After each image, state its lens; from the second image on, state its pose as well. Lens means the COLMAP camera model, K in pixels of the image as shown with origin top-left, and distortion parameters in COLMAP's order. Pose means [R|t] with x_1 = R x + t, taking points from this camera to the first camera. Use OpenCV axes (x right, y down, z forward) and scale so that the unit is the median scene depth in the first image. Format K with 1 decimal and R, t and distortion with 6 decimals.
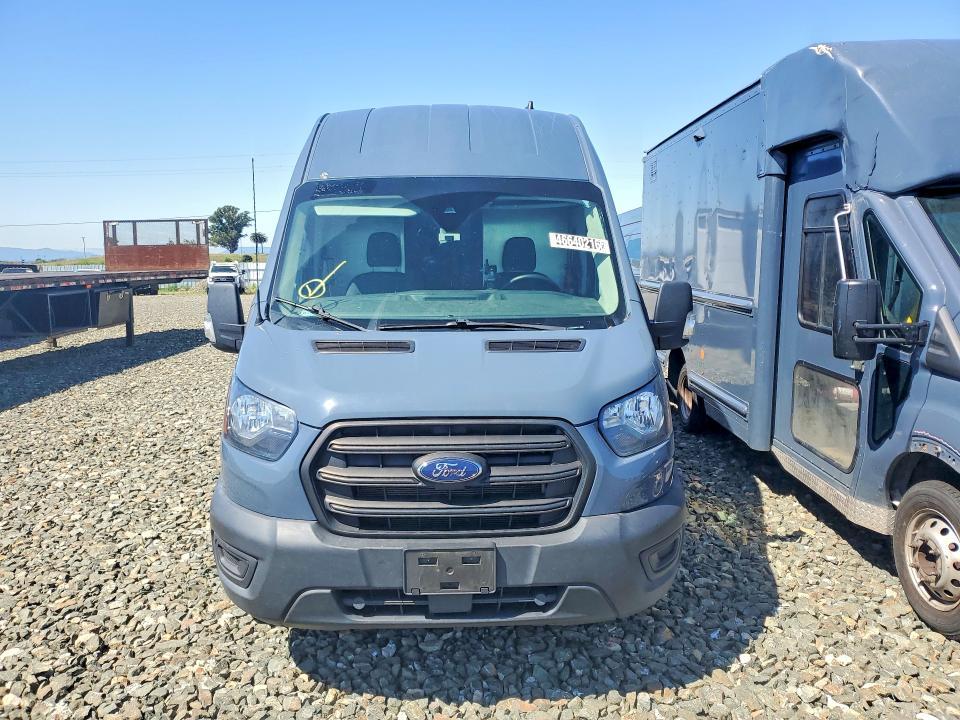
lens RADIAL K [[728.1, 0, 480.0], [0, 728.1, 360.0], [0, 0, 1]] dist [0.026144, 0.001590]
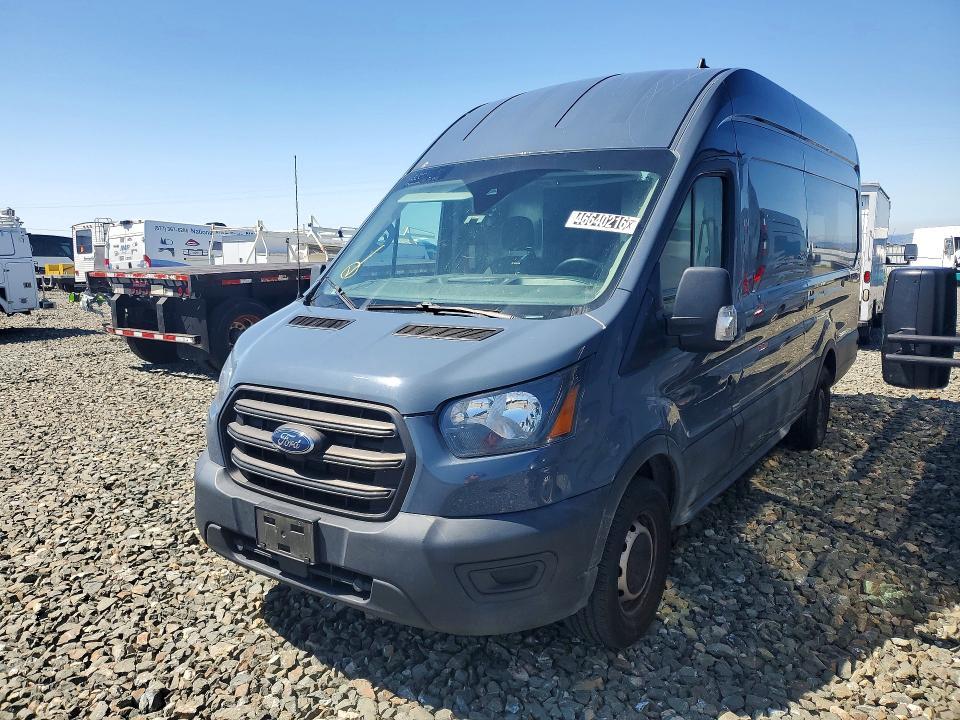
lens RADIAL K [[737.3, 0, 480.0], [0, 737.3, 360.0], [0, 0, 1]] dist [0.003575, 0.006050]
pose [[0.802179, 0.085575, -0.590919, 0.774017], [-0.077374, 0.996230, 0.039236, -0.027451], [0.592049, 0.014248, 0.805776, 0.287735]]
